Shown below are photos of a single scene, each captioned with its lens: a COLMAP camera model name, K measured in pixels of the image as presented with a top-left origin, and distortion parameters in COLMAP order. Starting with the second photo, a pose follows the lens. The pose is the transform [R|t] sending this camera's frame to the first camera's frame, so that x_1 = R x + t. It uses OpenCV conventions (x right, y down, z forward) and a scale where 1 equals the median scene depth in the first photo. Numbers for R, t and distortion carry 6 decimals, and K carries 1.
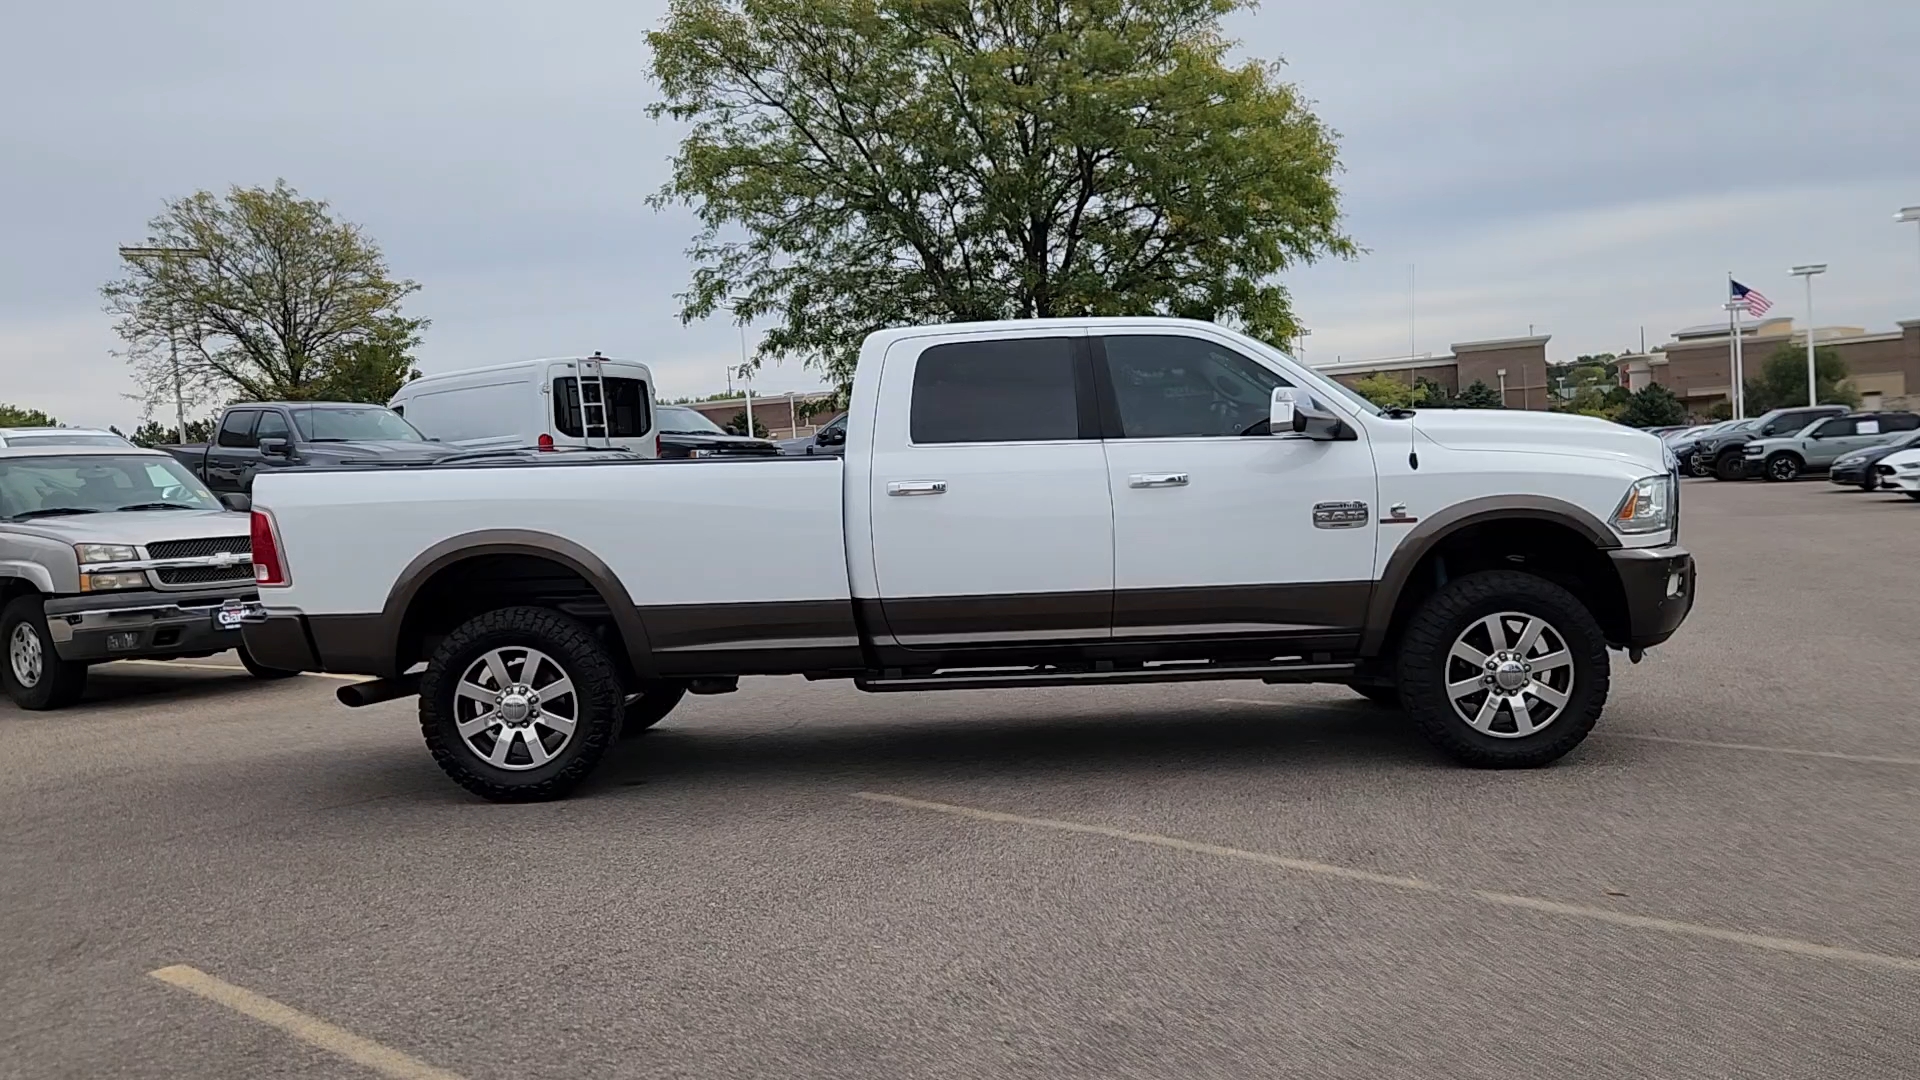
lens RADIAL K [[1622.6, 0, 948.3], [0, 1622.6, 553.8], [0, 0, 1]] dist [0.038706, -0.033492]
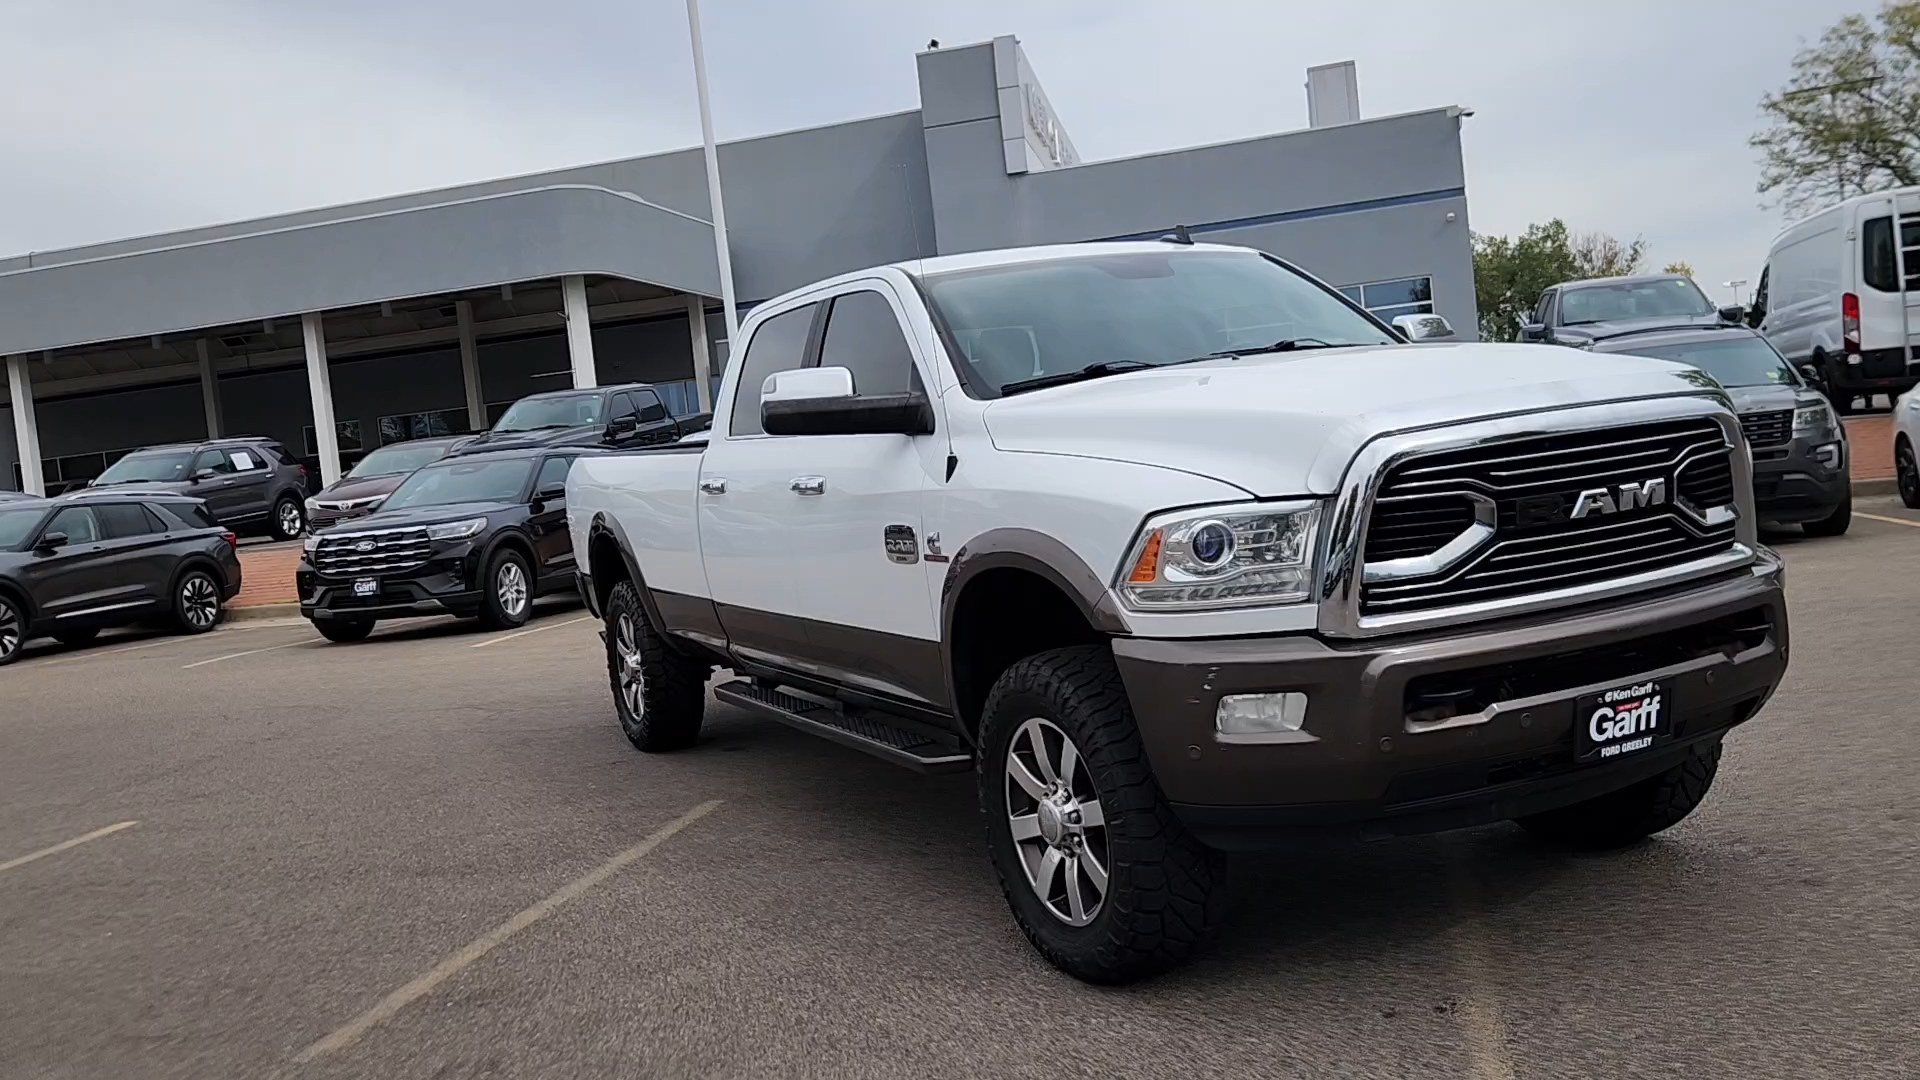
lens RADIAL K [[1622.6, 0, 949.5], [0, 1622.6, 553.0], [0, 0, 1]] dist [0.038706, -0.033492]
pose [[0.460749, 0.064556, -0.885180, 0.838261], [0.024572, 0.996041, 0.085431, -0.076371], [0.887190, -0.061113, 0.457339, 0.682292]]
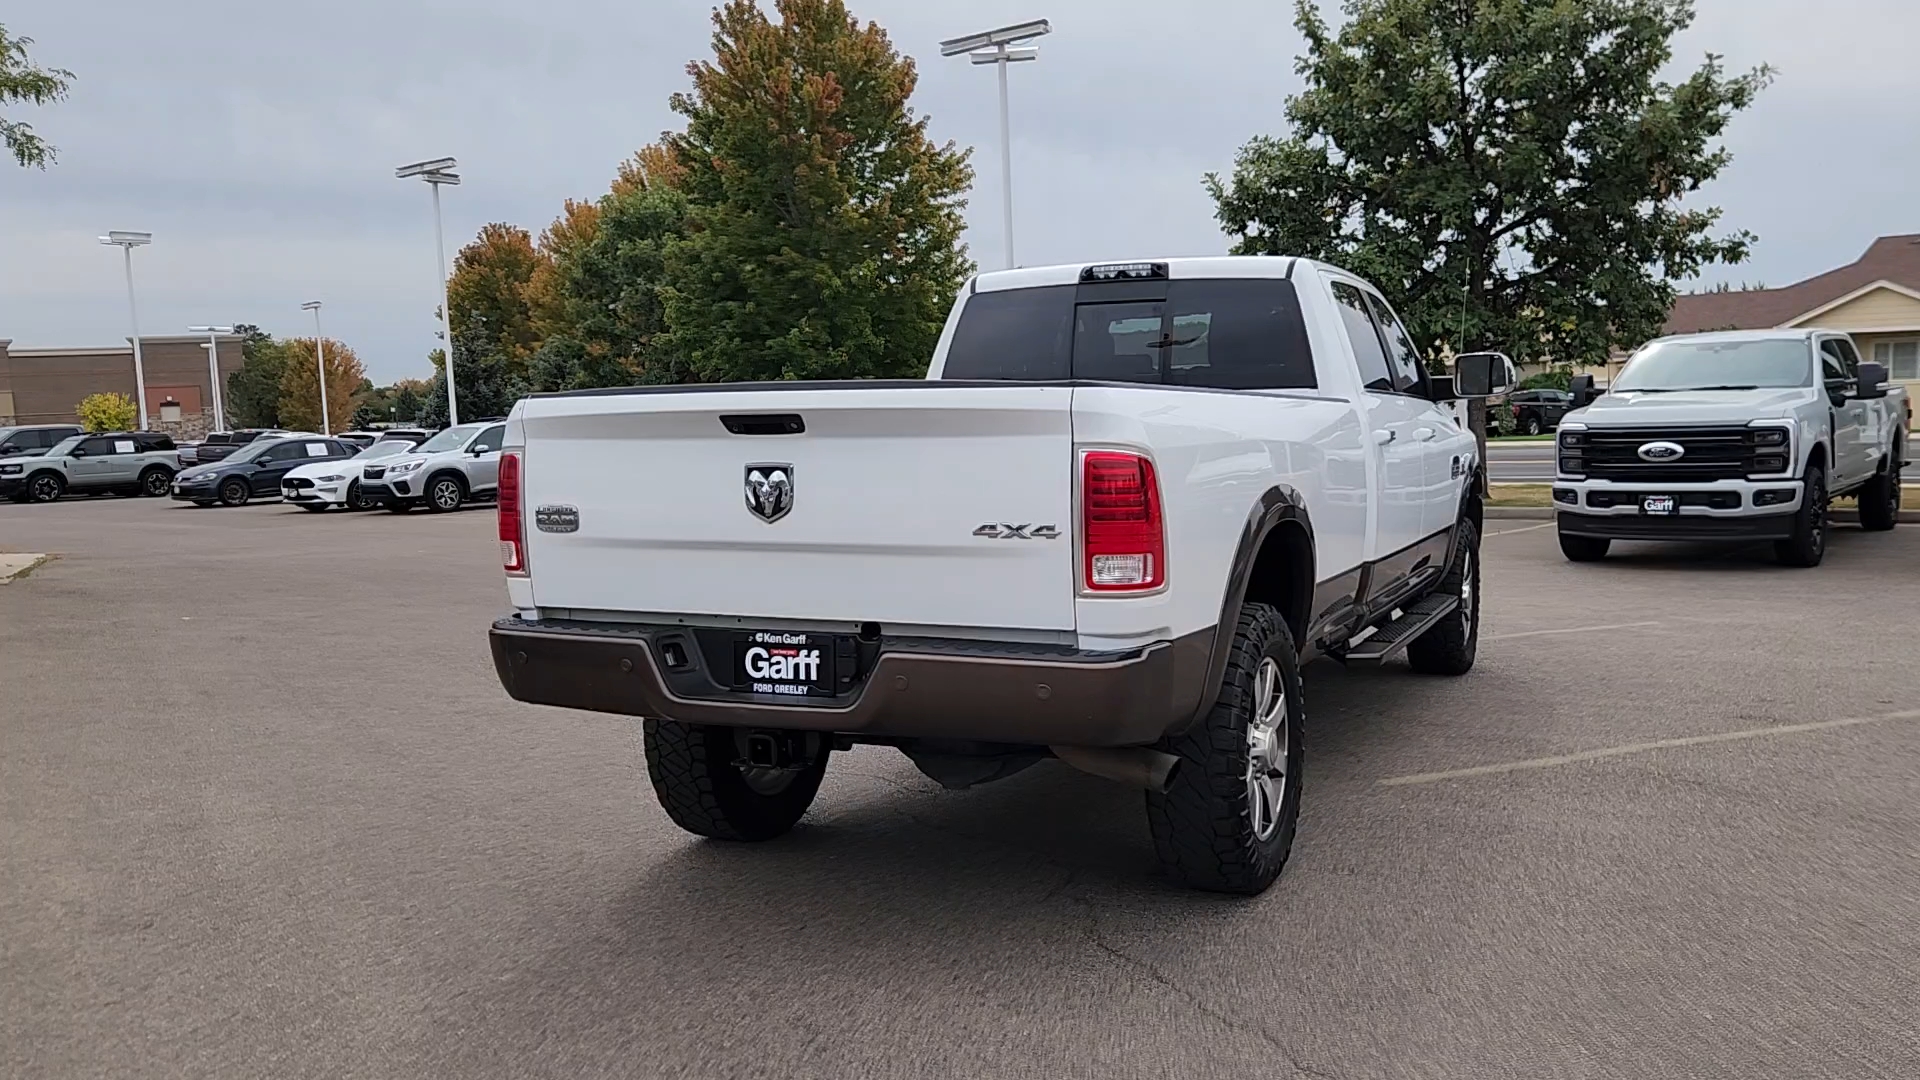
lens RADIAL K [[1622.6, 0, 949.7], [0, 1622.6, 548.0], [0, 0, 1]] dist [0.038706, -0.033492]
pose [[0.398359, -0.040222, 0.916347, -0.938149], [0.061306, 0.997972, 0.017153, -0.008498], [-0.915178, 0.049345, 0.400017, 0.844546]]
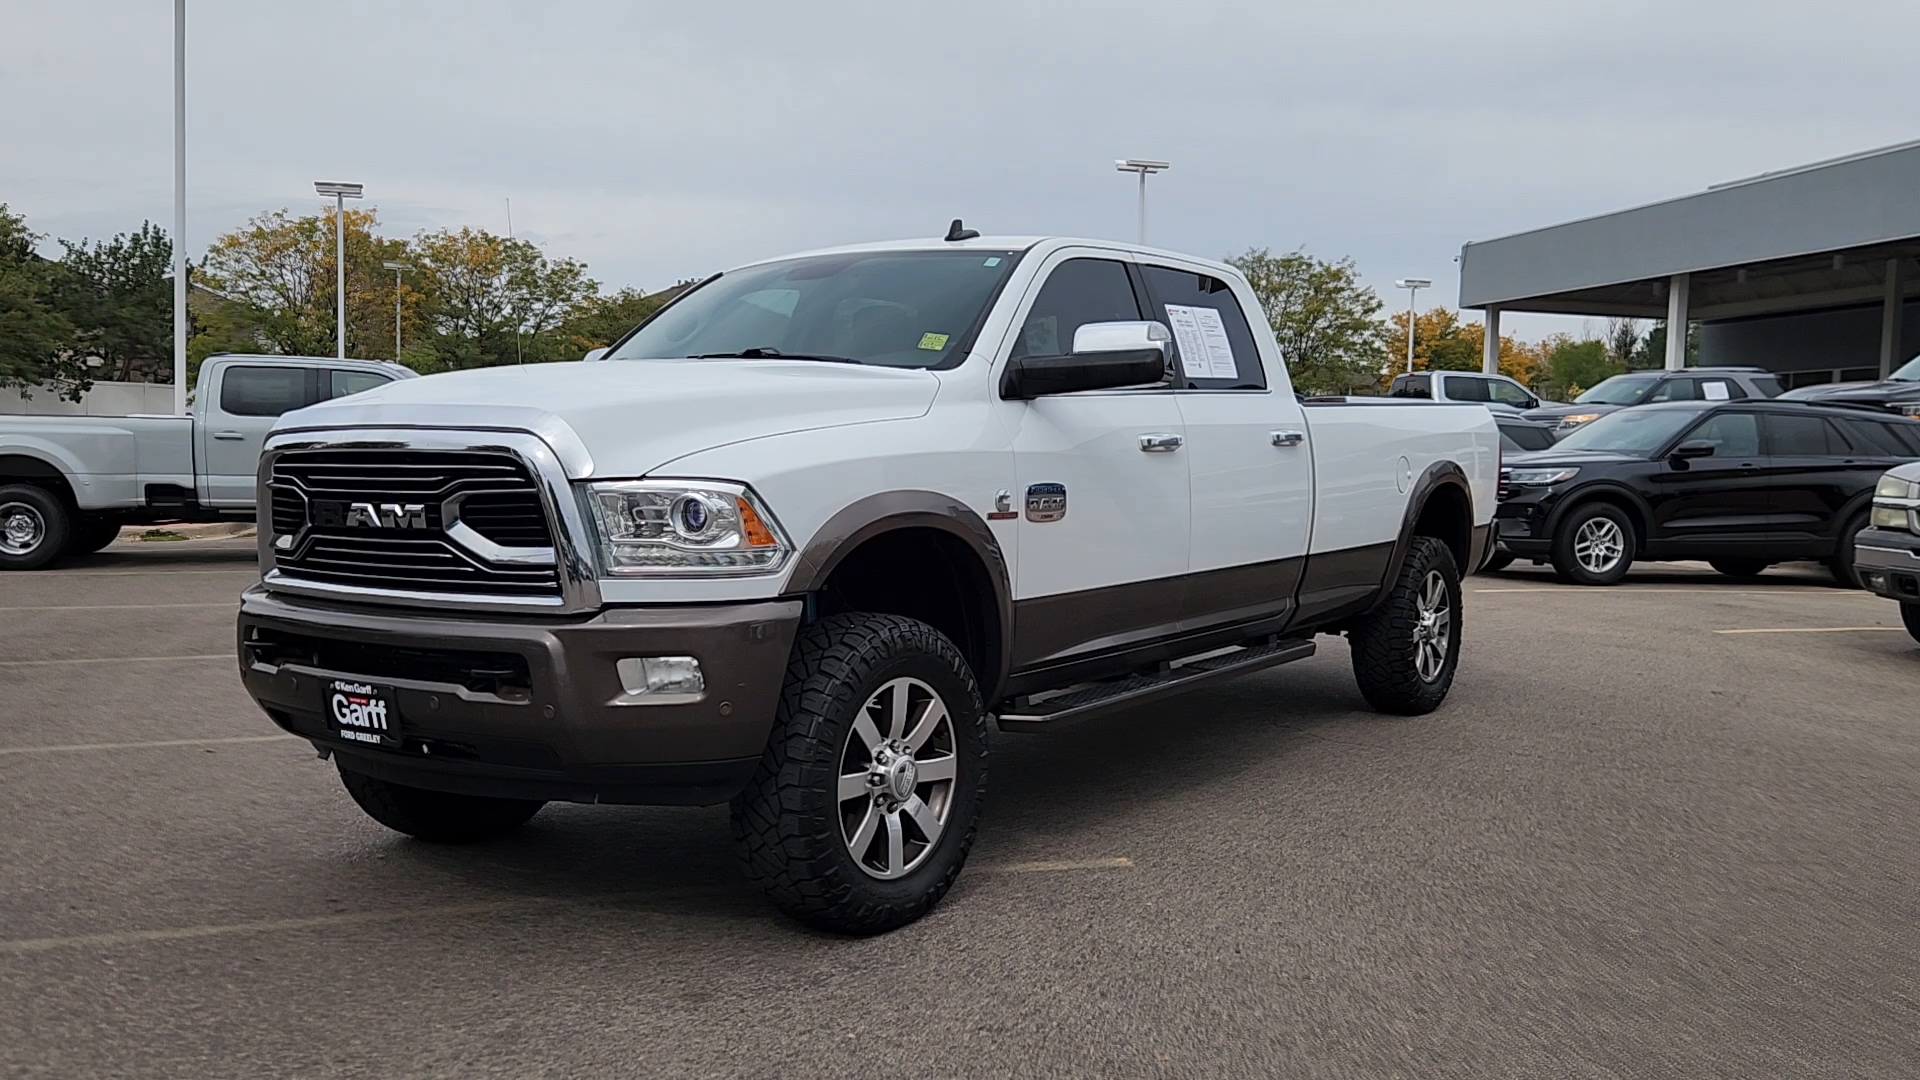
lens RADIAL K [[1622.6, 0, 948.4], [0, 1622.6, 568.6], [0, 0, 1]] dist [0.038706, -0.033492]
pose [[-0.553861, 0.109619, -0.825362, 0.837040], [-0.031863, 0.987779, 0.152572, -0.119344], [0.831999, 0.110802, -0.543599, 1.596416]]
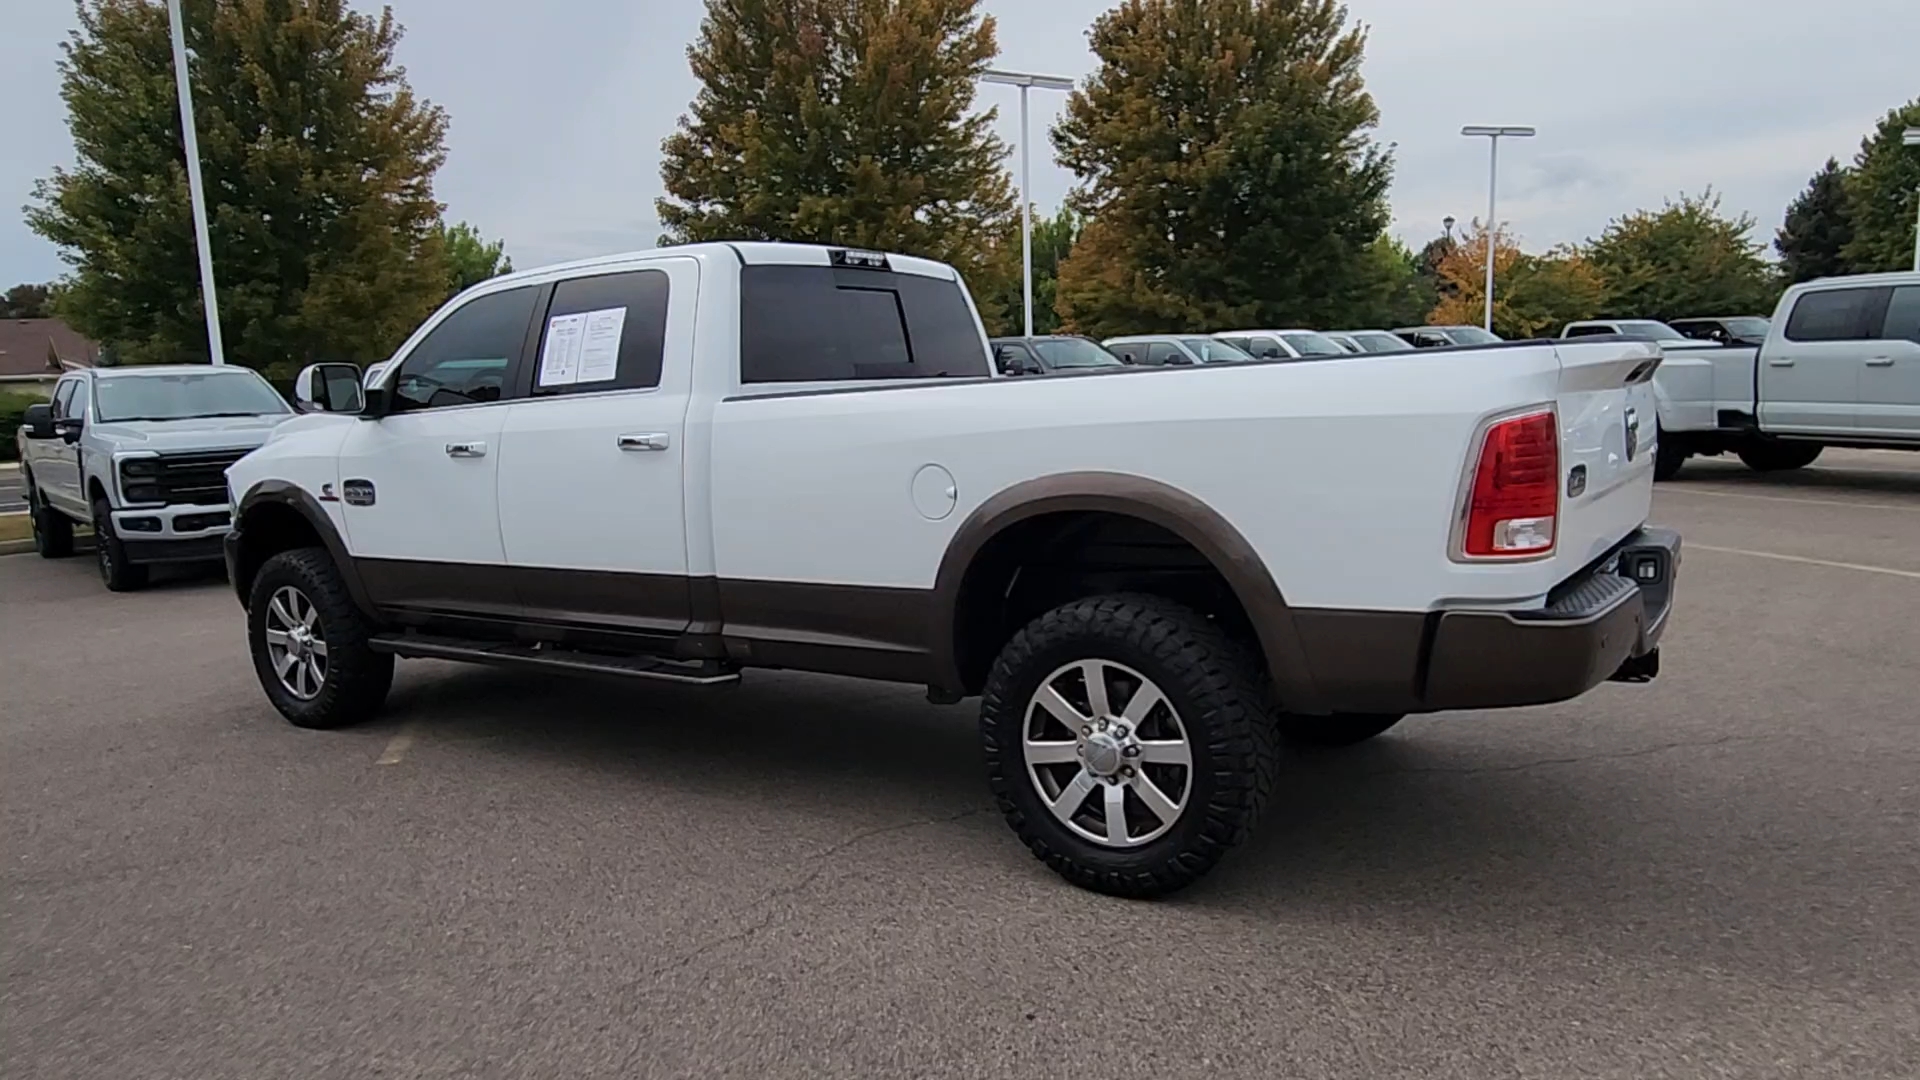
lens RADIAL K [[1296.4, 0, 949.6], [0, 1296.4, 545.3], [0, 0, 1]] dist [0.001662, 0.013208]
pose [[-0.830009, 0.014814, 0.557553, -0.496412], [0.118174, 0.981622, 0.149840, -0.088006], [-0.545087, 0.190258, -0.816506, 1.710845]]
